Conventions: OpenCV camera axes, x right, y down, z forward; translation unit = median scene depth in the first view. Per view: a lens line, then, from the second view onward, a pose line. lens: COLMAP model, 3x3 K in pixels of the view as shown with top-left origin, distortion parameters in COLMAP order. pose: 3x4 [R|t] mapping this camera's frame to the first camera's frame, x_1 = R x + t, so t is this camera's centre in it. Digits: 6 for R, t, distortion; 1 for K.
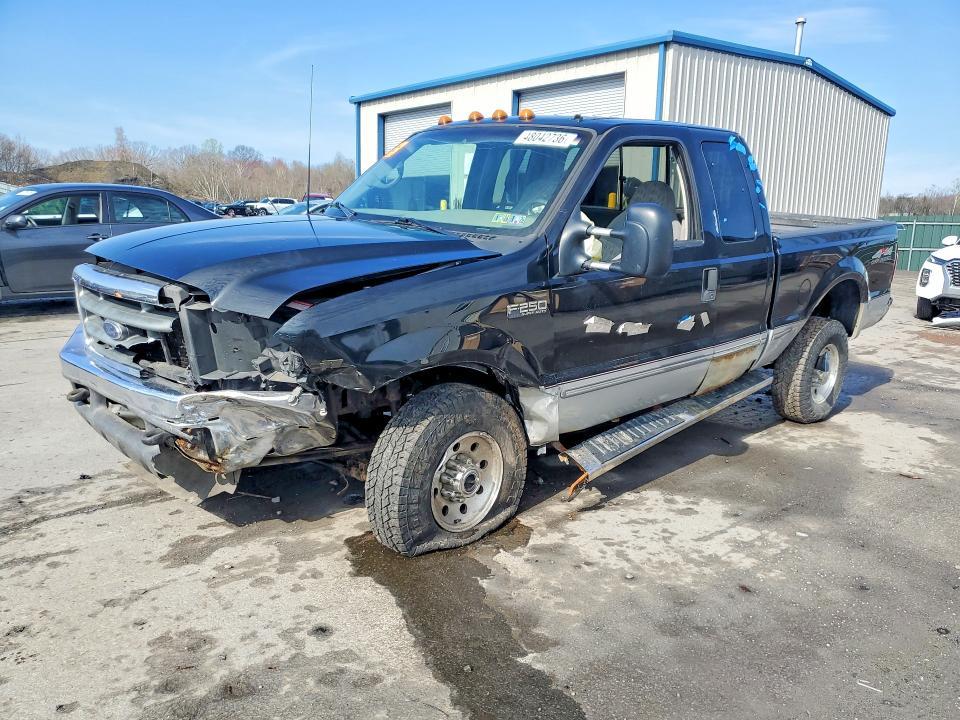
lens RADIAL K [[753.0, 0, 481.9], [0, 753.0, 358.4], [0, 0, 1]] dist [0.000195, 0.004682]
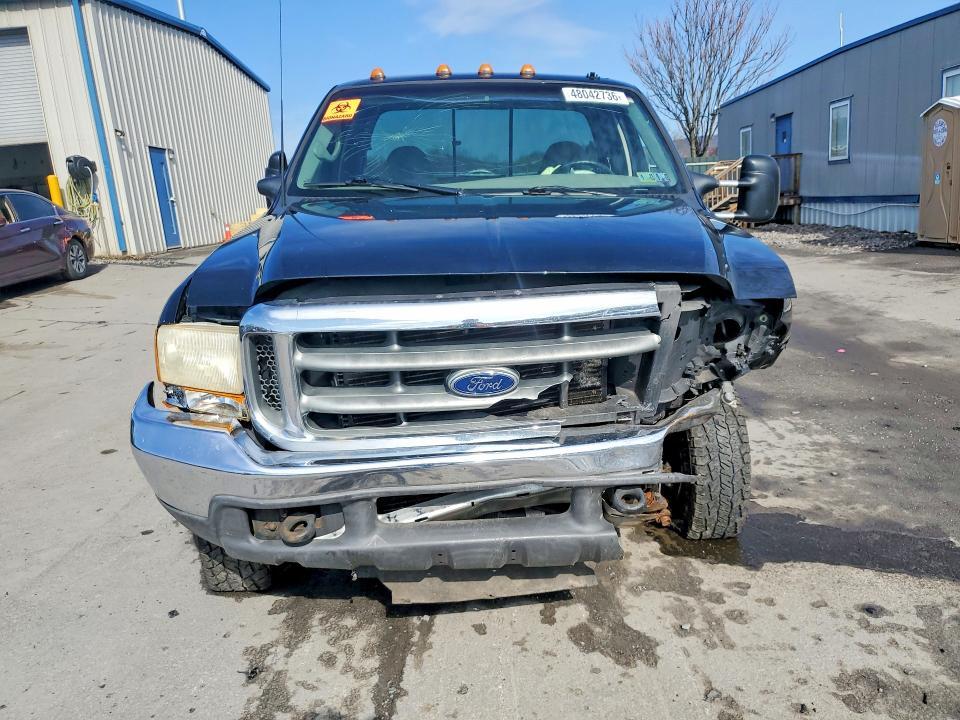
lens RADIAL K [[758.5, 0, 506.9], [0, 758.5, 364.7], [0, 0, 1]] dist [0.001481, 0.000776]
pose [[0.658091, -0.235750, 0.715079, -0.852942], [0.210827, 0.969424, 0.125578, -0.116876], [-0.722820, 0.068116, 0.687671, 0.496445]]
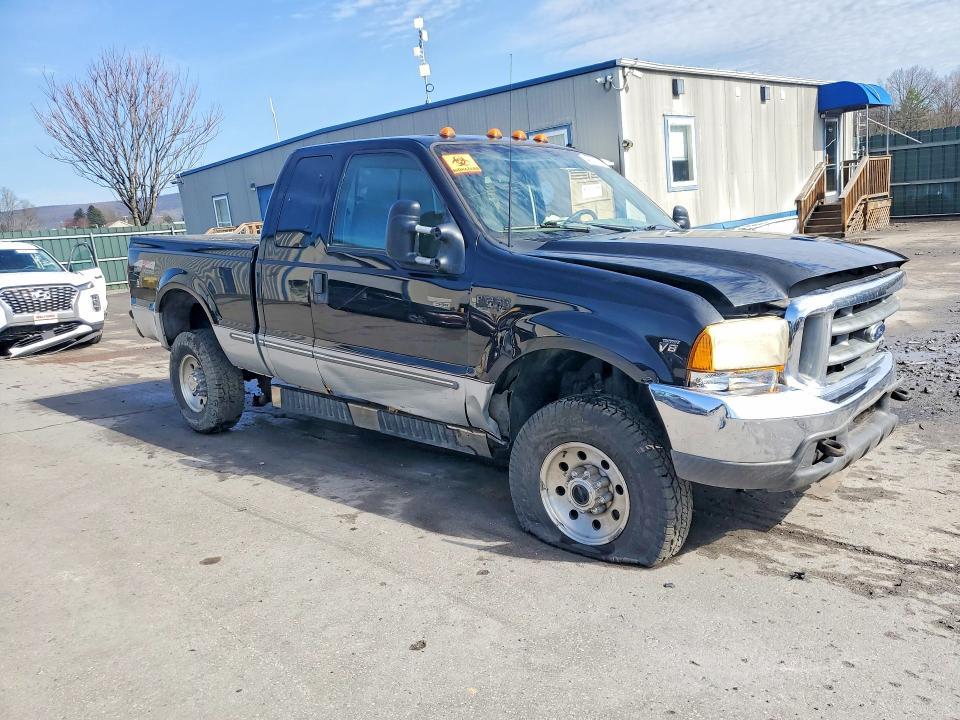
lens RADIAL K [[758.5, 0, 506.9], [0, 758.5, 364.7], [0, 0, 1]] dist [0.001481, 0.000776]
pose [[-0.068411, -0.218654, 0.973402, -1.357968], [0.256113, 0.939140, 0.228957, -0.332414], [-0.964223, 0.264964, -0.008247, 1.384622]]
